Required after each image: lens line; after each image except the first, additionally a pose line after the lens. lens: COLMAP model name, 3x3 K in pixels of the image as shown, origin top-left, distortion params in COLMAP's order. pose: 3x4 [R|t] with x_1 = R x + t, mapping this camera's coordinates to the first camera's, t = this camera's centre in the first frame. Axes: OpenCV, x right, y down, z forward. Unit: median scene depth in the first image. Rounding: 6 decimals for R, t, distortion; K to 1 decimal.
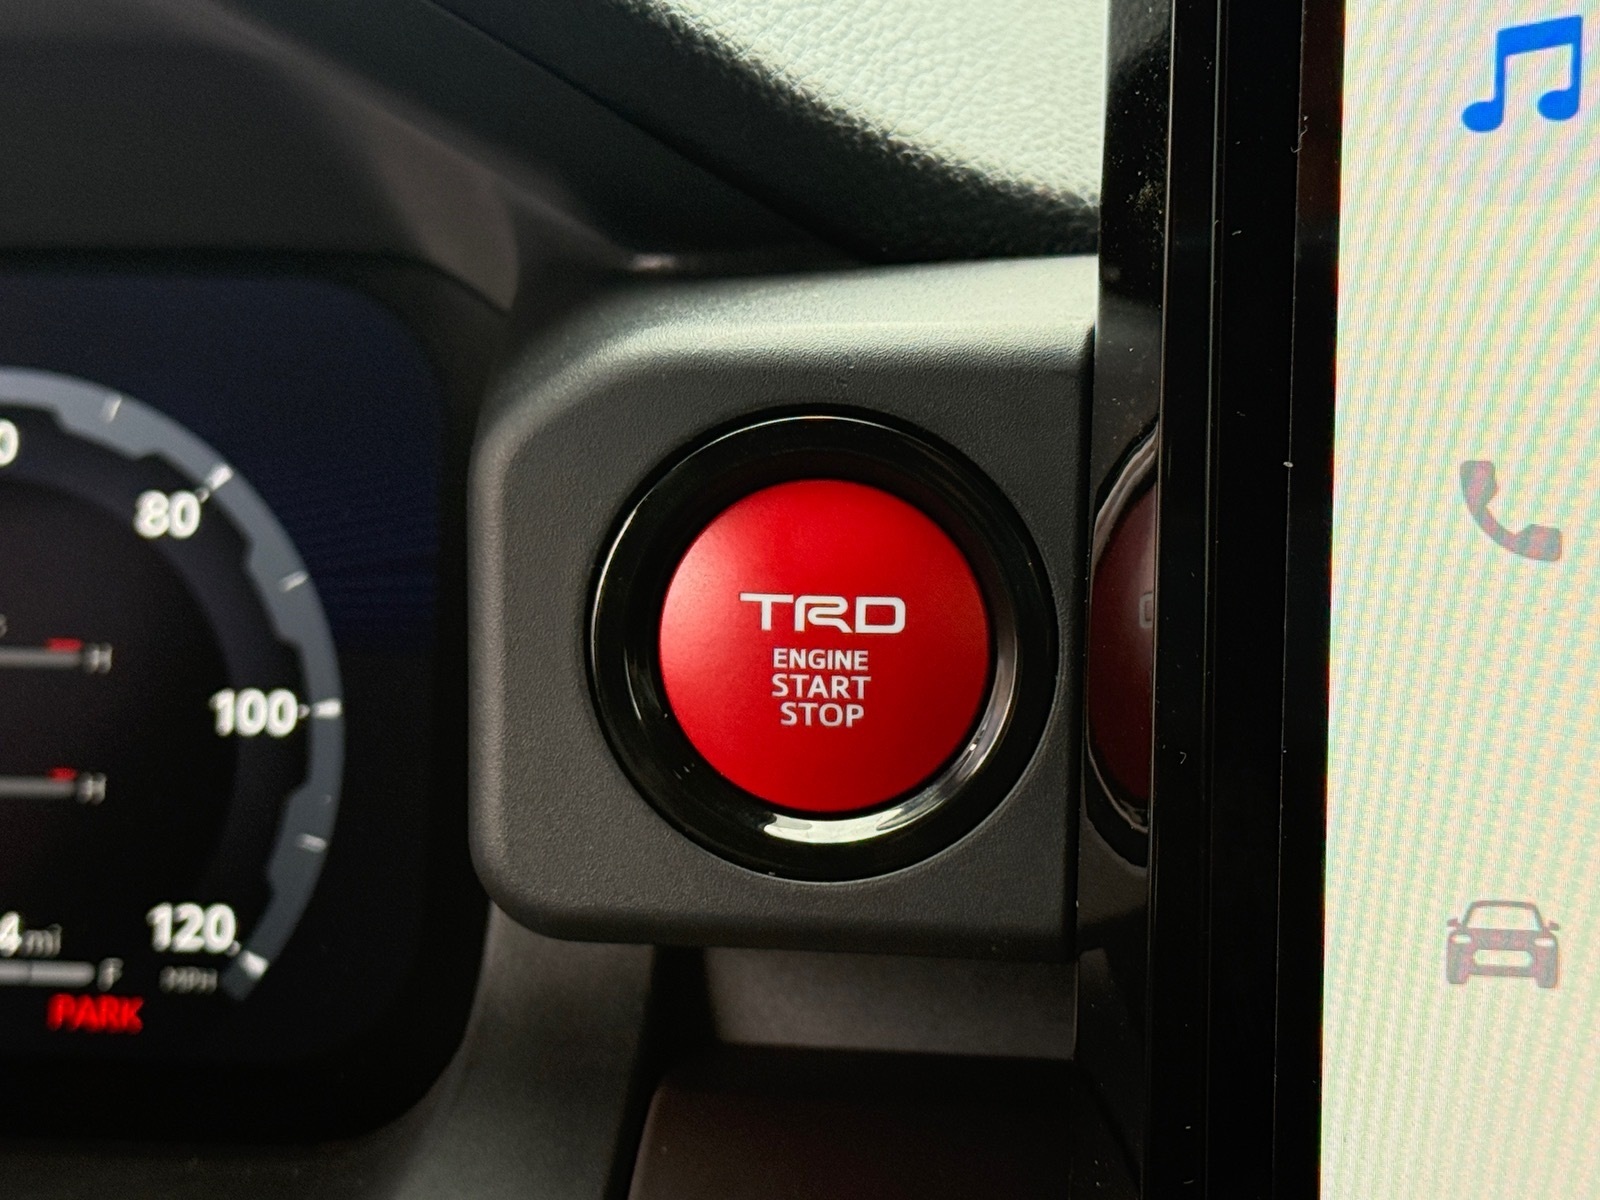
lens RADIAL K [[3252.7, 0, 800.0], [0, 3252.7, 600.0], [0, 0, 1]] dist [0.013160, 0.102002]
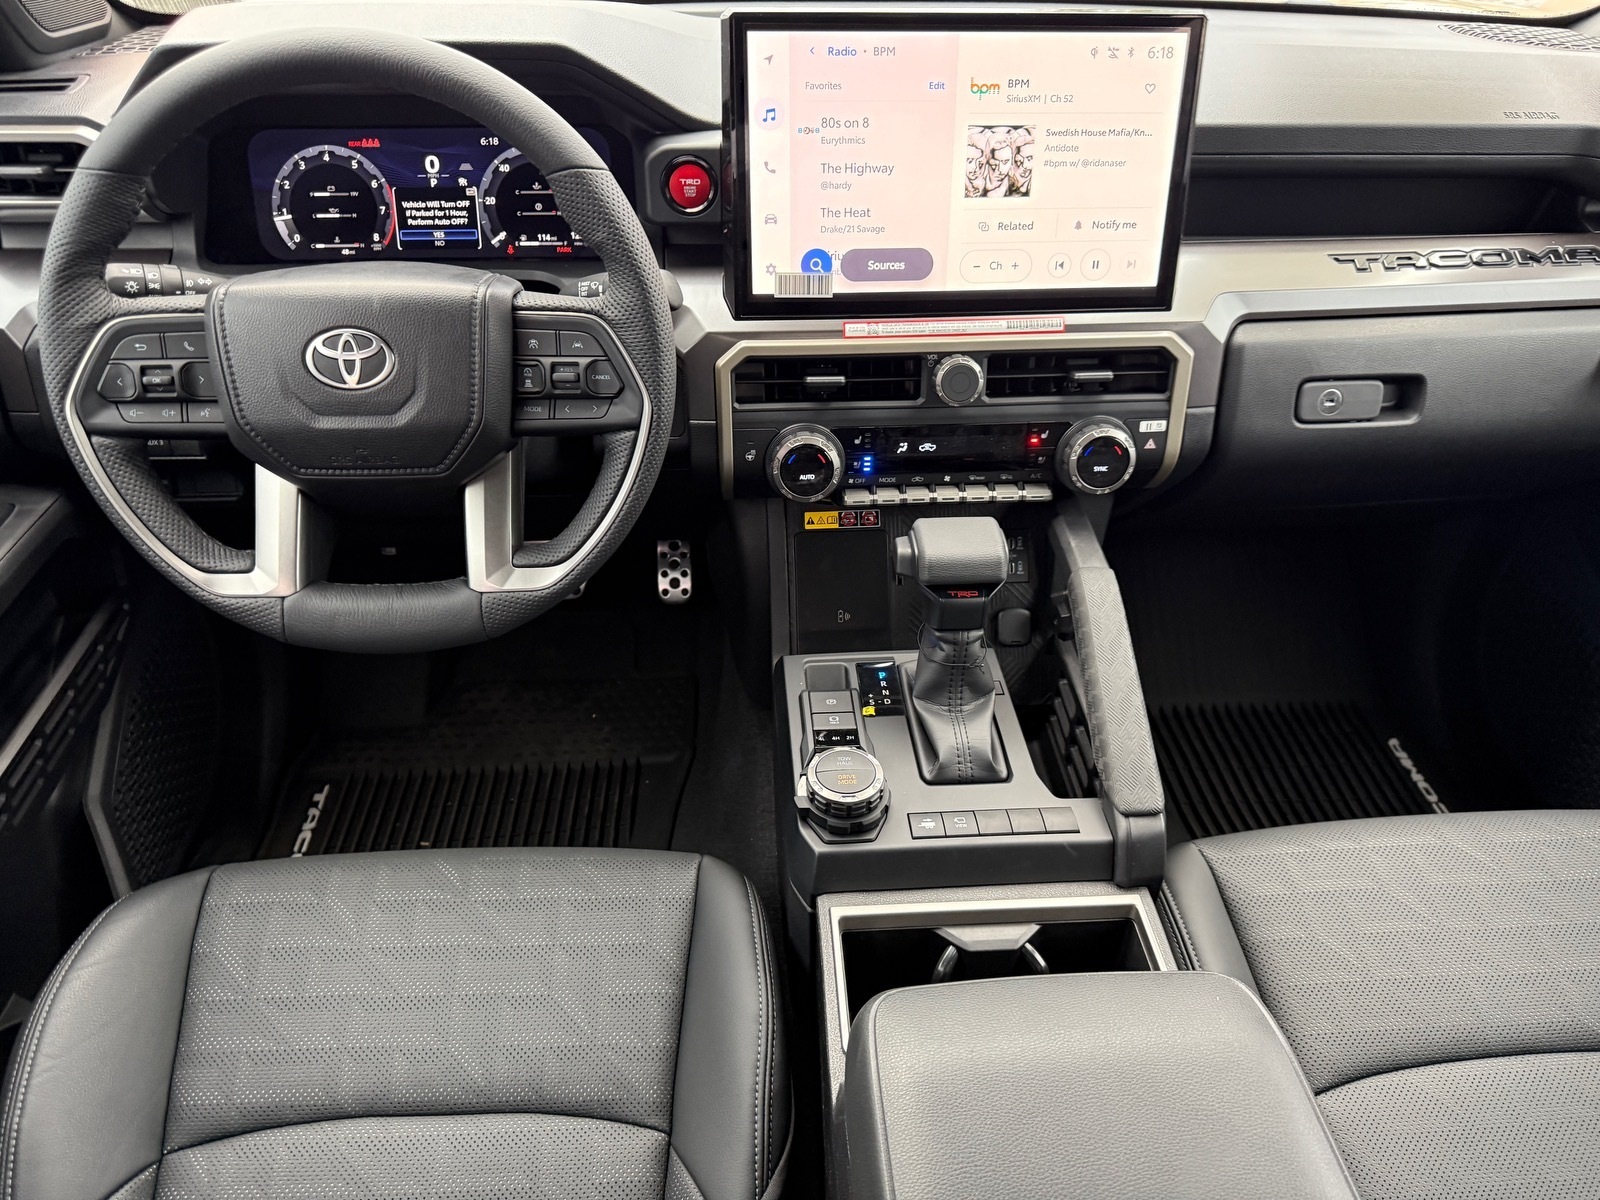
lens RADIAL K [[1139.7, 0, 799.4], [0, 1139.7, 607.0], [0, 0, 1]] dist [-0.001608, -0.006829]
pose [[0.974973, -0.104132, 0.196429, -0.280074], [0.026149, 0.931104, 0.363814, -0.025004], [-0.220781, -0.349573, 0.910524, -1.449080]]
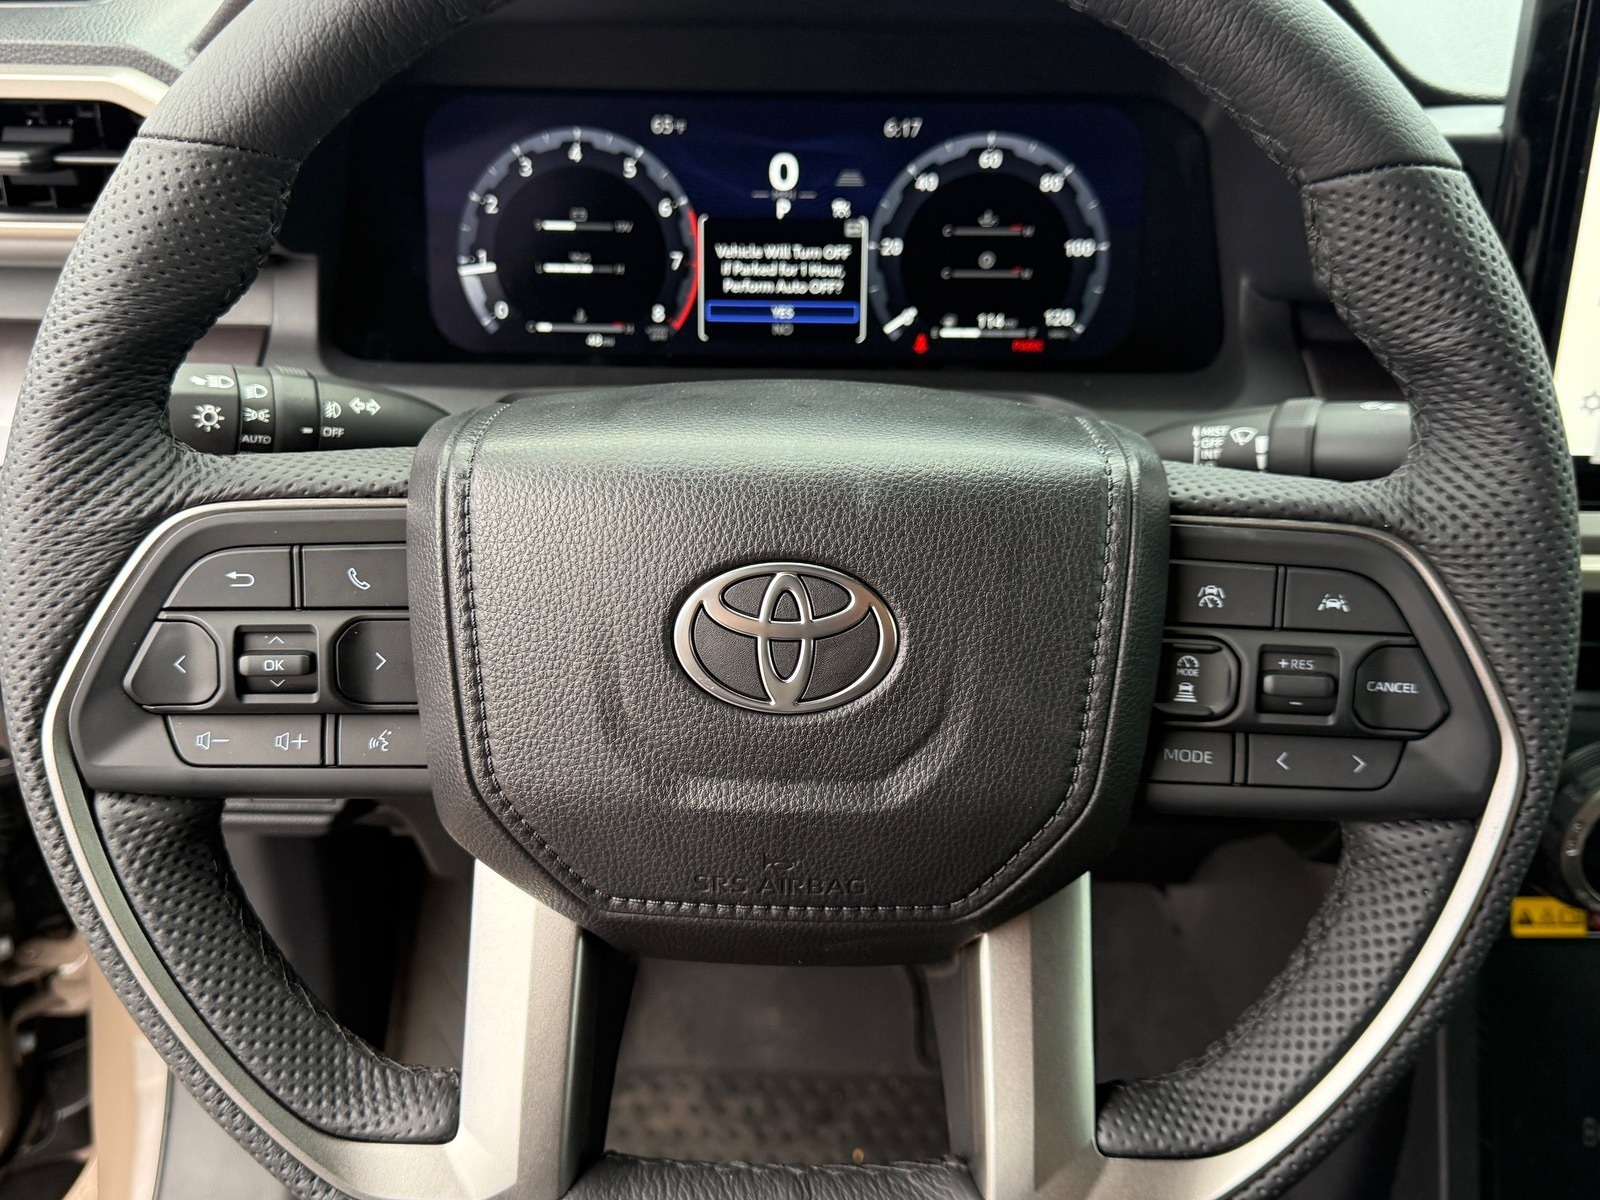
lens RADIAL K [[1488.3, 0, 800.0], [0, 1488.3, 600.0], [0, 0, 1]] dist [0.174649, -0.333874]
pose [[0.988664, -0.044647, 0.143350, -0.665261], [0.007926, 0.968953, 0.247118, 0.001102], [-0.149932, -0.243180, 0.958323, -0.457241]]
